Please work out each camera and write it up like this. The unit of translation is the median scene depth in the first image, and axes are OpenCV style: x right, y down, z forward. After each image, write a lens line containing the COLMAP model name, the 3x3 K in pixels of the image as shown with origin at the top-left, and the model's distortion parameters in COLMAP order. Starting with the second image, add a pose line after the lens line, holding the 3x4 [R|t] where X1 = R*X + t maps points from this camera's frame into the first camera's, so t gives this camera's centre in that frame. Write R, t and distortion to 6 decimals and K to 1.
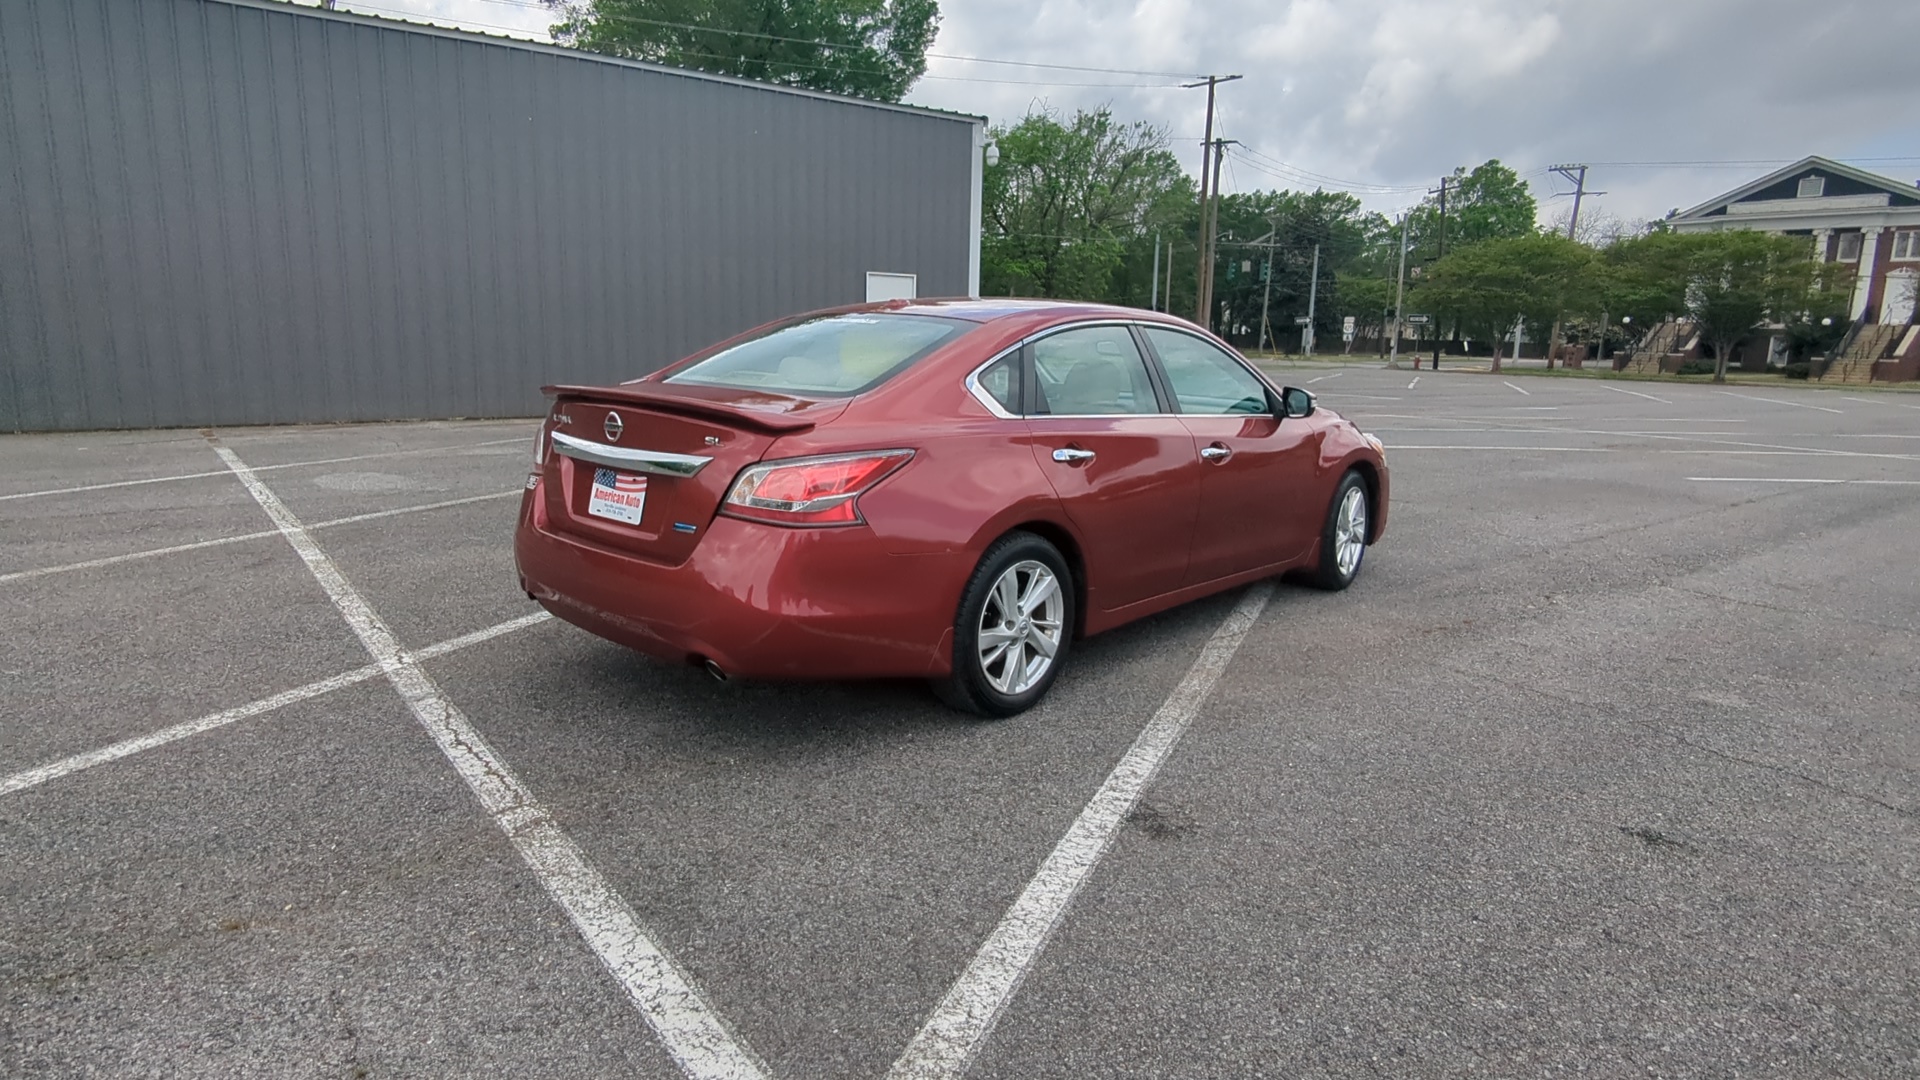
lens RADIAL K [[1113.6, 0, 953.9], [0, 1113.6, 542.8], [0, 0, 1]] dist [-0.002910, 0.002111]
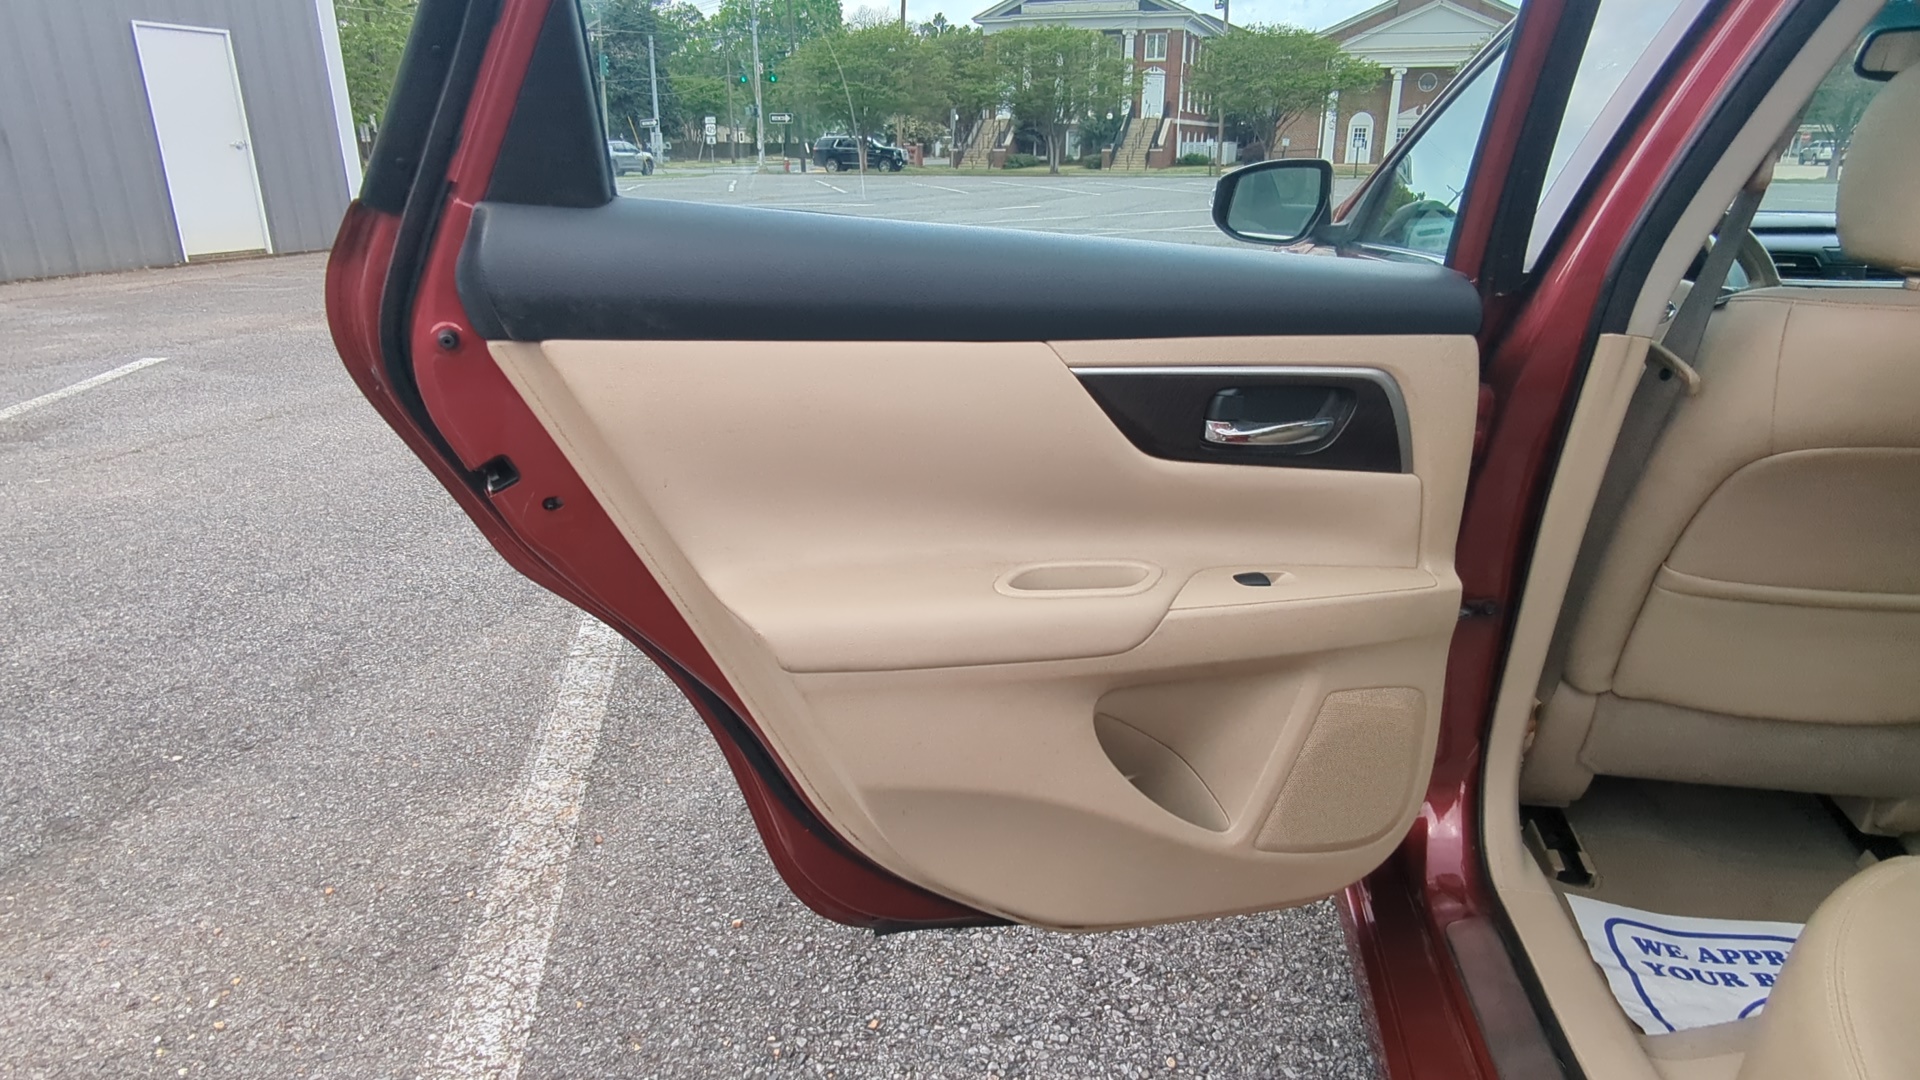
lens RADIAL K [[1113.6, 0, 953.9], [0, 1113.6, 542.8], [0, 0, 1]] dist [-0.002910, 0.002111]
pose [[0.833915, -0.206946, 0.511623, -0.023402], [0.122561, 0.973329, 0.193933, -0.013709], [-0.538111, -0.099019, 0.837037, 0.087045]]
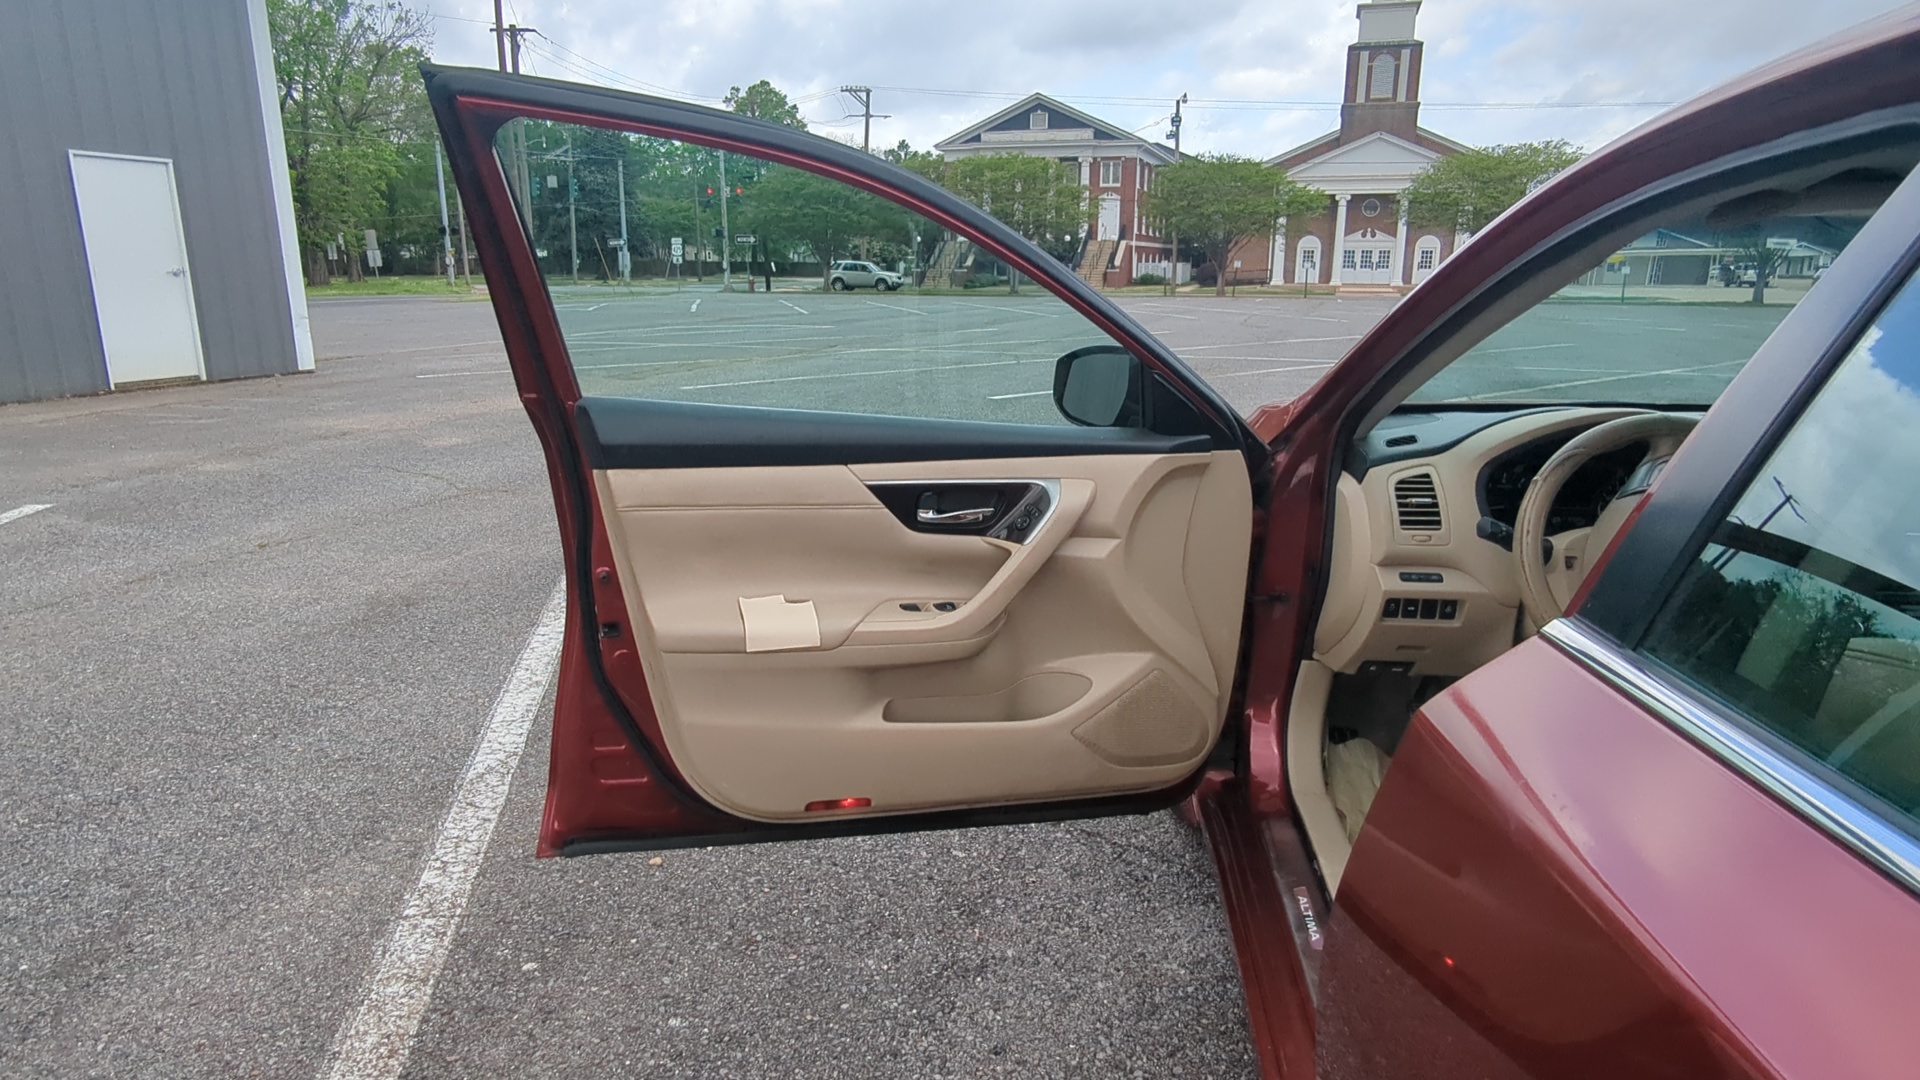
lens RADIAL K [[1113.6, 0, 953.9], [0, 1113.6, 542.8], [0, 0, 1]] dist [-0.002910, 0.002111]
pose [[0.816461, -0.160072, 0.554769, -0.017890], [0.123811, 0.986991, 0.102570, -0.016438], [-0.563970, -0.015058, 0.825658, 0.091257]]
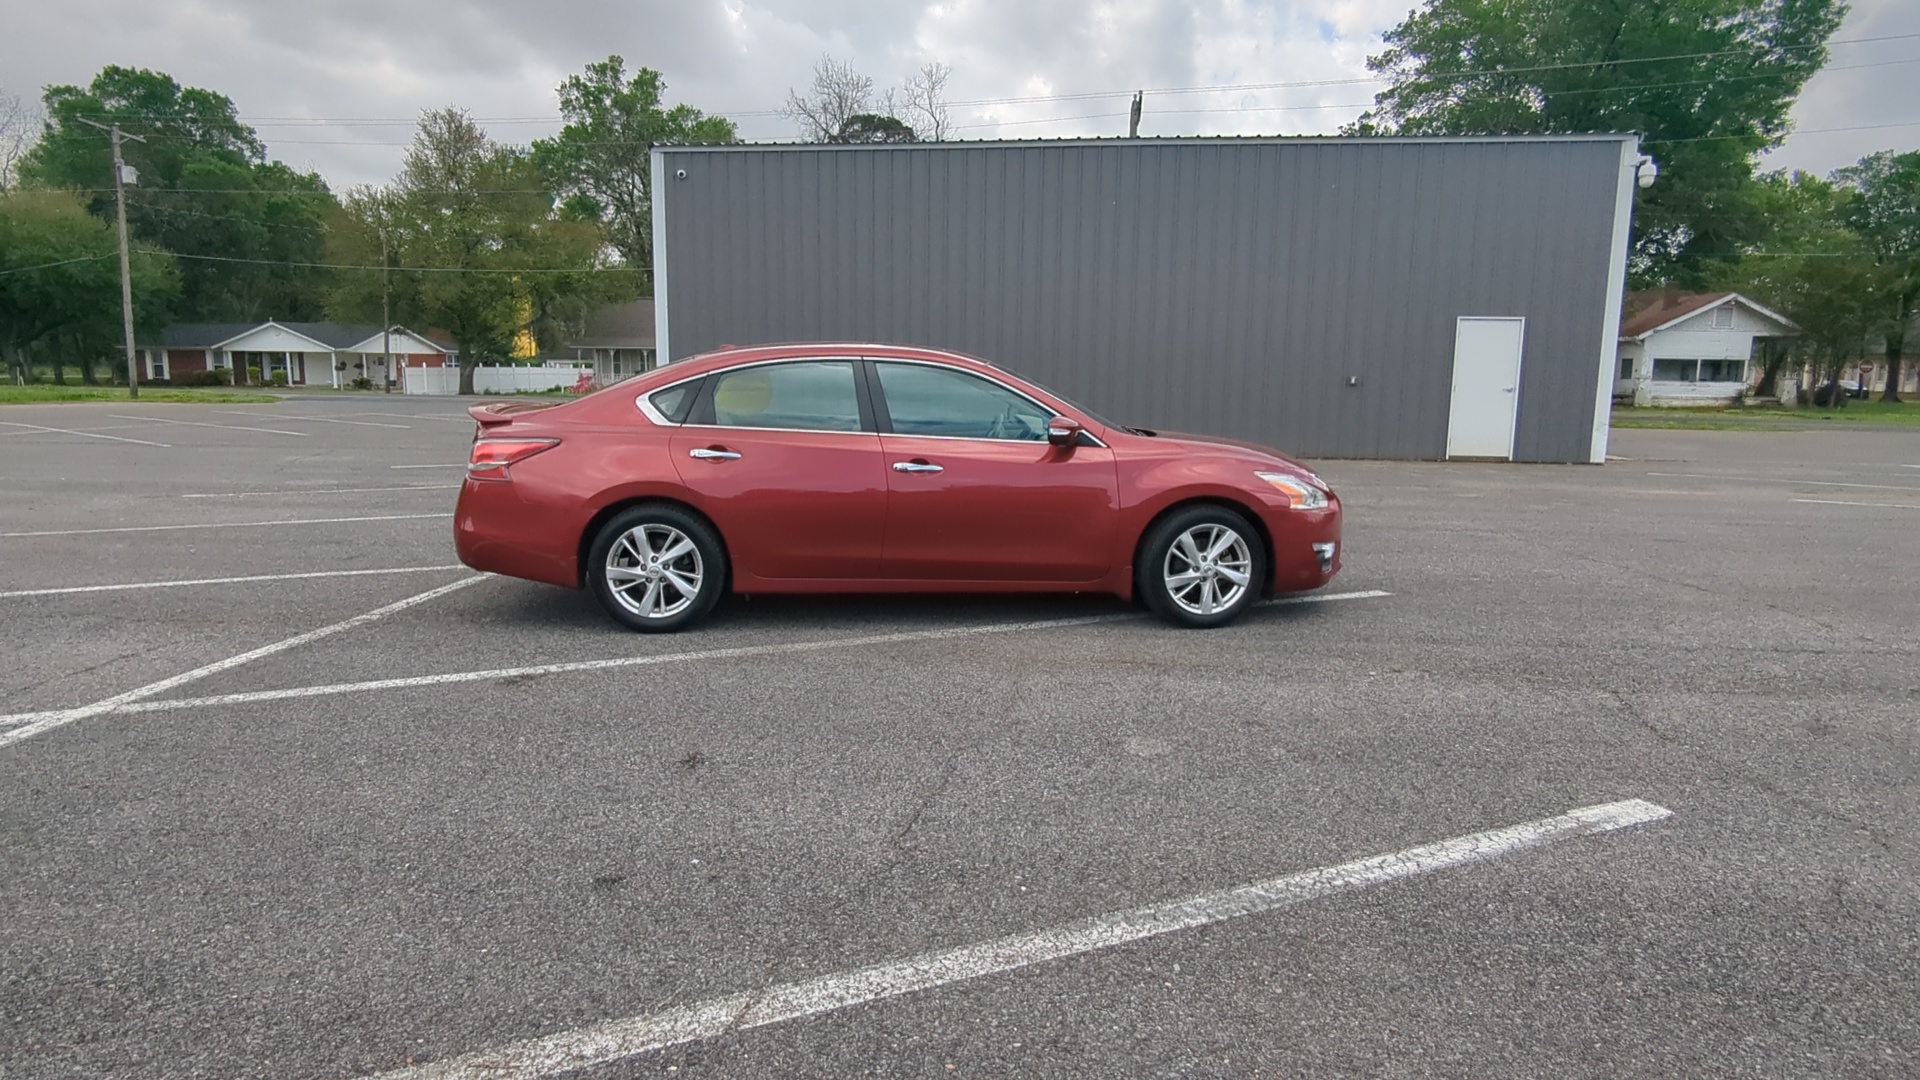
lens RADIAL K [[1109.4, 0, 953.6], [0, 1109.4, 538.2], [0, 0, 1]] dist [-0.001639, 0.003134]
pose [[0.721059, 0.088521, -0.687196, 0.088186], [-0.125280, 0.992115, -0.003654, -0.000584], [0.681454, 0.088727, 0.726463, 0.015049]]
